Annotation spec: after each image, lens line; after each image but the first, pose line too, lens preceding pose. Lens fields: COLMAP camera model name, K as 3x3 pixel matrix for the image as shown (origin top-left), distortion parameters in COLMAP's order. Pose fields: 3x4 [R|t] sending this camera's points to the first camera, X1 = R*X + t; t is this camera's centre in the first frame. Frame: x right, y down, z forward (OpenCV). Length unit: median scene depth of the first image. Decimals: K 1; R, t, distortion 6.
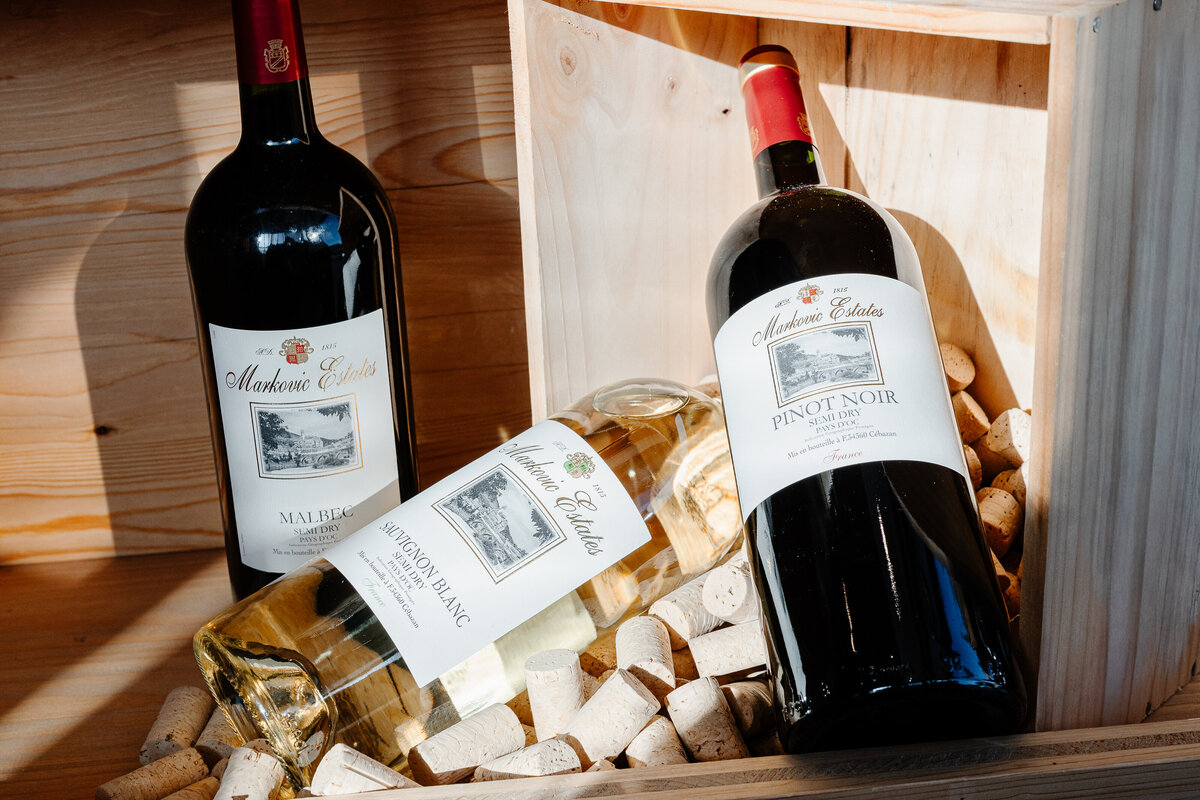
lens RADIAL K [[1657.5, 0, 600.0], [0, 1657.5, 400.0], [0, 0, 1]] dist [0.001036, -0.009087]
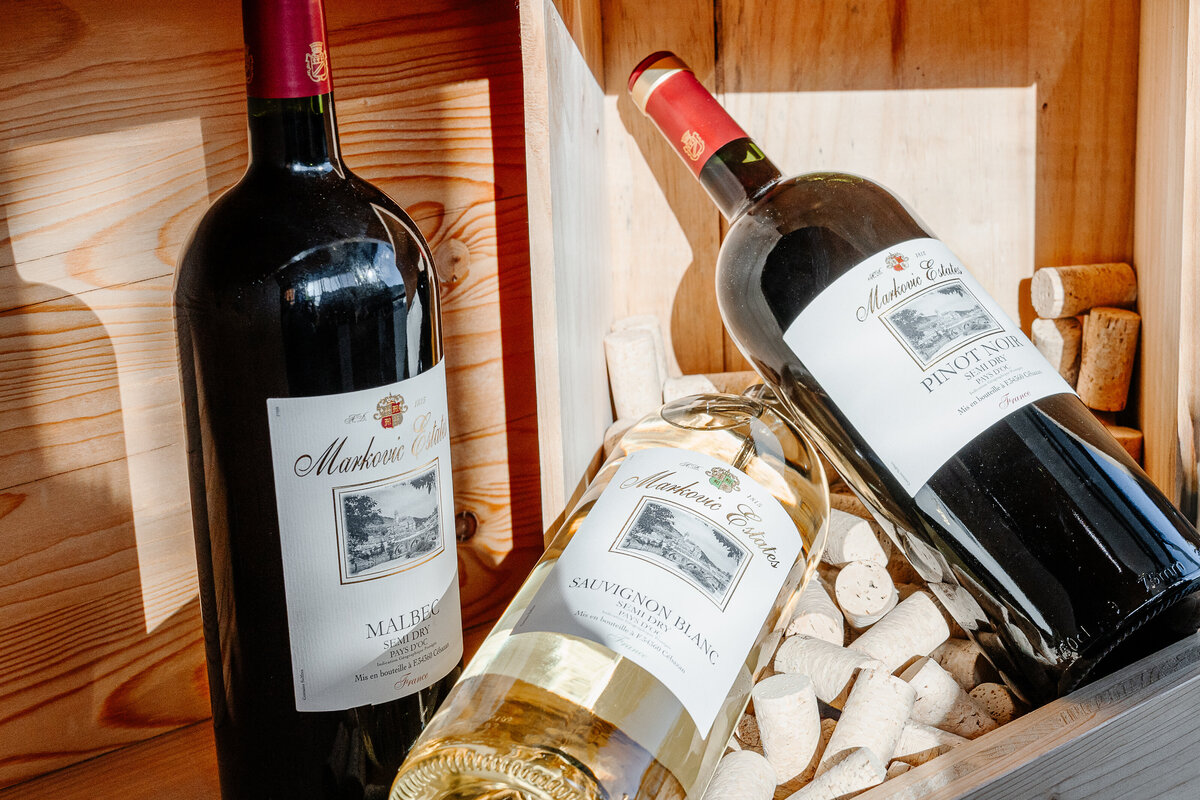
lens RADIAL K [[2032.4, 0, 600.0], [0, 2032.4, 400.0], [0, 0, 1]] dist [0.022392, 0.134282]
pose [[0.798924, -0.138134, 0.585354, -0.673322], [0.220749, 0.972688, -0.071753, 0.058559], [-0.559456, 0.186542, 0.807596, 0.125135]]
